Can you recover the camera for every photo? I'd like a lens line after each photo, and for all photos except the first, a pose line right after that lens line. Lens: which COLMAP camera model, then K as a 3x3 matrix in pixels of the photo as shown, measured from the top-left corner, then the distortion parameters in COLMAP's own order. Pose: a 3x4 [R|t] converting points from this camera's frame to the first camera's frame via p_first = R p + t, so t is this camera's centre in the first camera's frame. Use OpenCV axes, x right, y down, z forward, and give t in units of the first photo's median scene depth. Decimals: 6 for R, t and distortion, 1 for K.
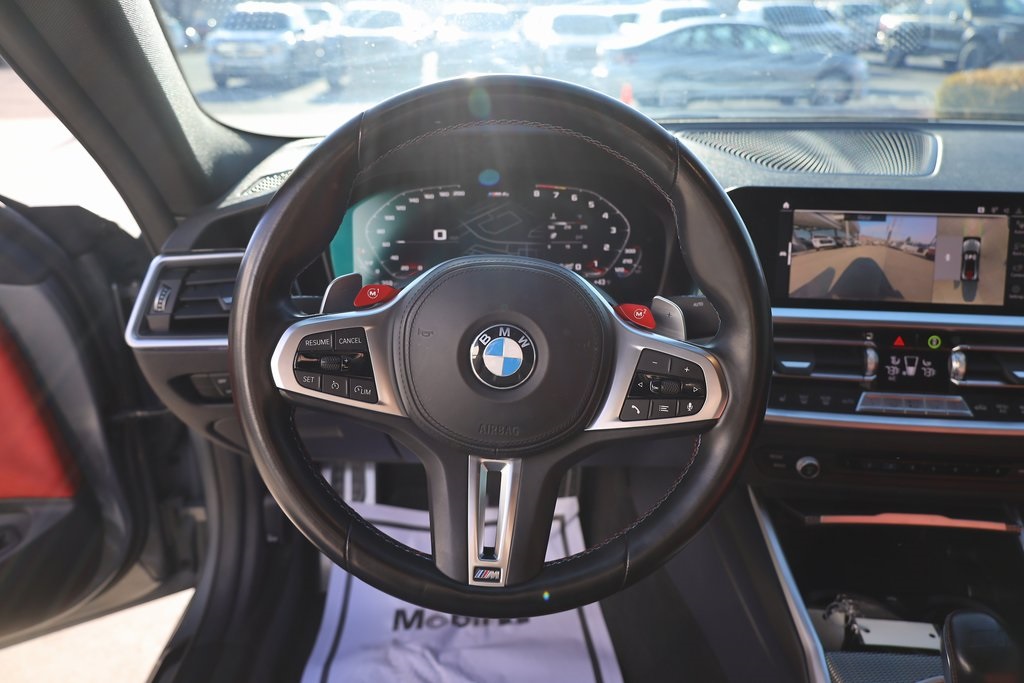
lens RADIAL K [[696.9, 0, 512.0], [0, 696.9, 341.5], [0, 0, 1]] dist [-0.018448, 0.000536]
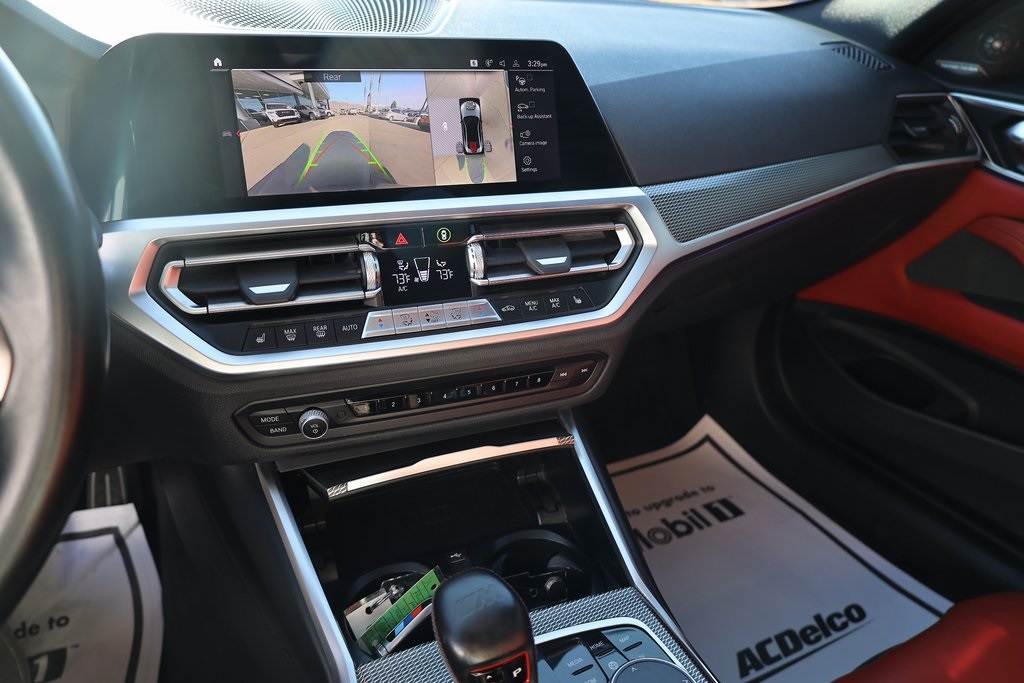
lens RADIAL K [[696.9, 0, 512.0], [0, 696.9, 341.5], [0, 0, 1]] dist [-0.018448, 0.000536]
pose [[0.885700, -0.174280, 0.430305, 0.314636], [0.145661, 0.984381, 0.098873, 0.052335], [-0.440816, -0.024893, 0.897252, 0.251271]]
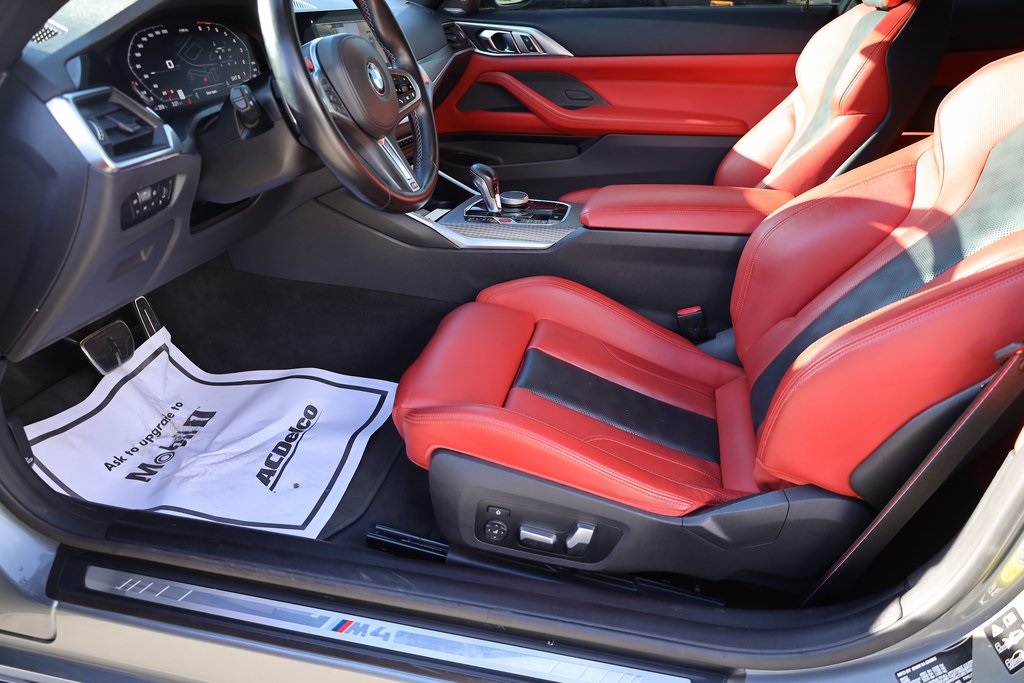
lens RADIAL K [[682.9, 0, 528.5], [0, 682.9, 354.3], [0, 0, 1]] dist [-0.044555, 0.000465]
pose [[0.215375, -0.465919, 0.858215, -1.417489], [0.355837, 0.855862, 0.375341, 0.090429], [-0.909392, 0.224545, 0.350122, 0.070104]]
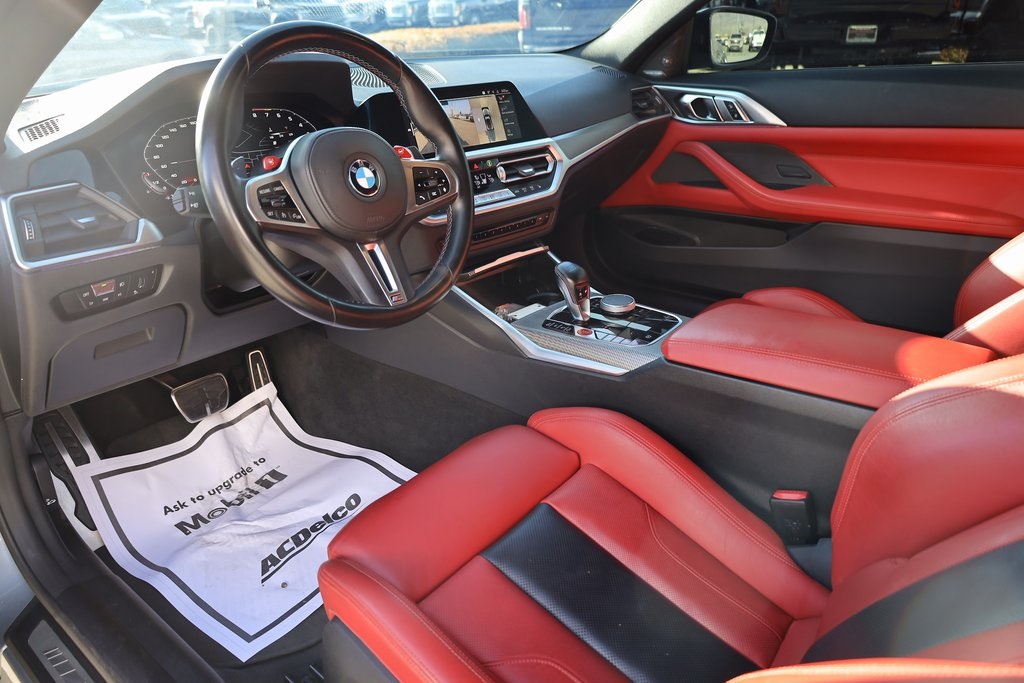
lens RADIAL K [[696.9, 0, 512.0], [0, 696.9, 341.5], [0, 0, 1]] dist [-0.018448, 0.000536]
pose [[0.650631, -0.328753, 0.684544, -0.814306], [0.319883, 0.936206, 0.145579, 0.199241], [-0.688734, 0.124255, 0.714287, -0.347623]]
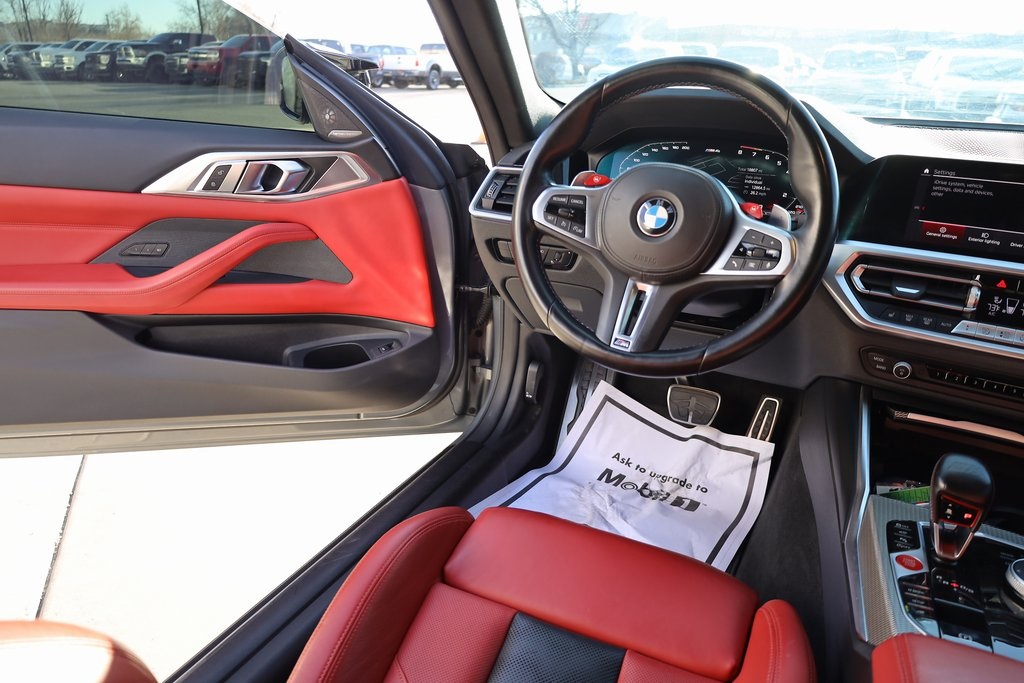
lens RADIAL K [[696.9, 0, 512.0], [0, 696.9, 341.5], [0, 0, 1]] dist [-0.018448, 0.000536]
pose [[0.881014, 0.190890, -0.432868, 0.339479], [-0.210953, 0.977495, 0.001711, 0.282003], [0.423453, 0.089807, 0.901456, -0.472188]]
